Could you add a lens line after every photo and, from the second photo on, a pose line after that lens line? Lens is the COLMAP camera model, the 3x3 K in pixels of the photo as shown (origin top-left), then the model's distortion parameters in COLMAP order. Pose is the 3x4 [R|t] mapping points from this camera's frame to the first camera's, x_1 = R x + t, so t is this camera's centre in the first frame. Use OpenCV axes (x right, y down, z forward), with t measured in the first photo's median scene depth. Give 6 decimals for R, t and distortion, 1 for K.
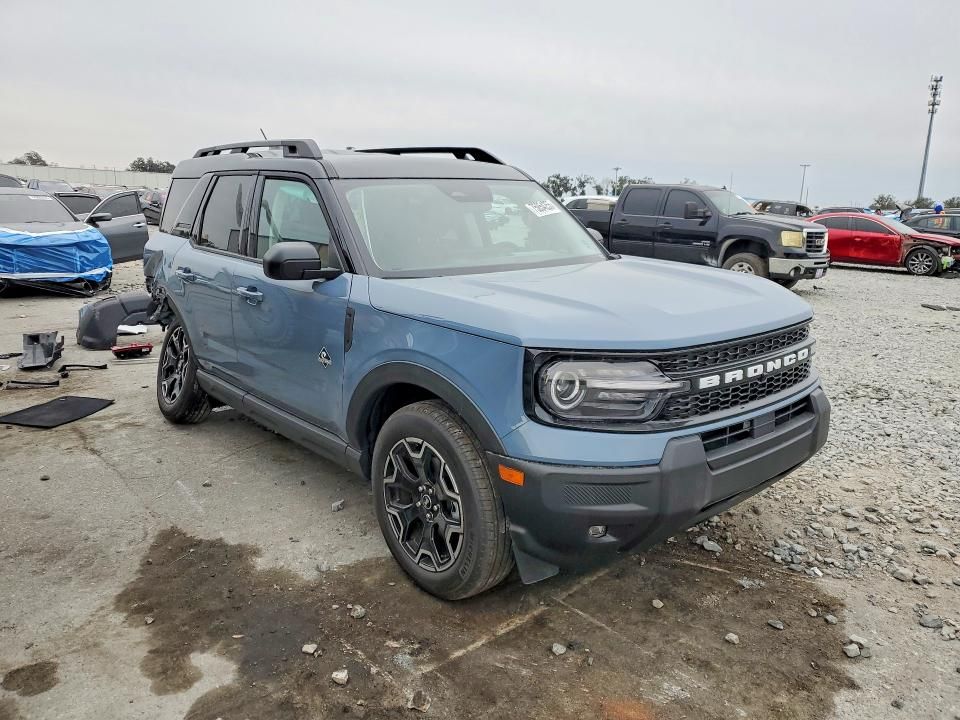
lens RADIAL K [[763.0, 0, 482.7], [0, 763.0, 359.6], [0, 0, 1]] dist [0.008750, -0.009811]
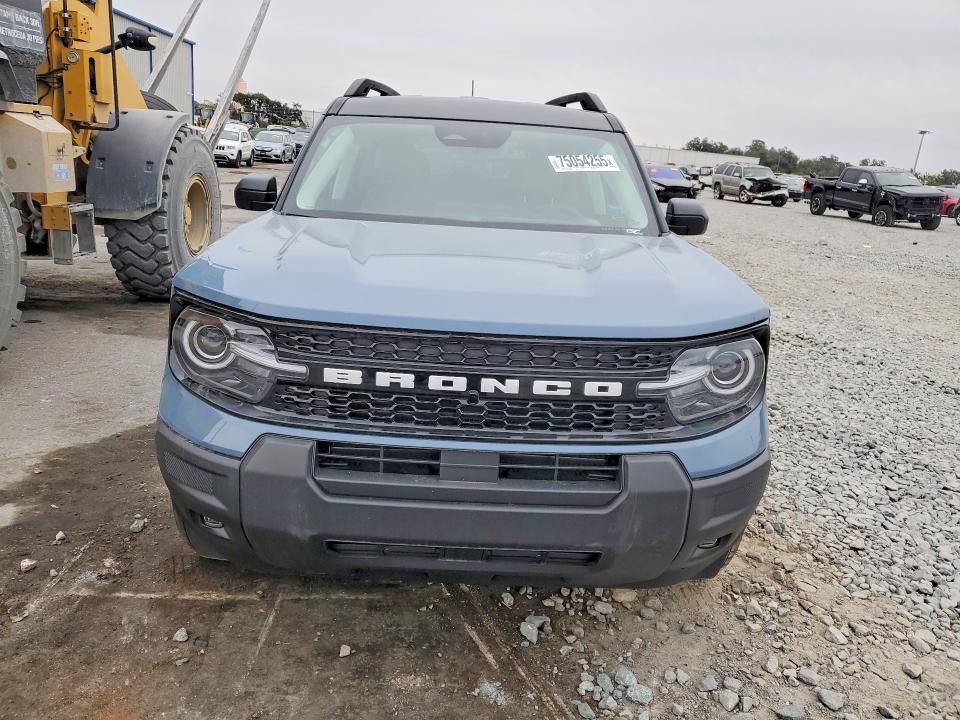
lens RADIAL K [[763.0, 0, 480.6], [0, 763.0, 358.9], [0, 0, 1]] dist [0.008750, -0.009811]
pose [[0.762455, 0.208594, -0.612495, 0.798033], [-0.197045, 0.976502, 0.087274, -0.072467], [0.616308, 0.054147, 0.785642, 0.483253]]
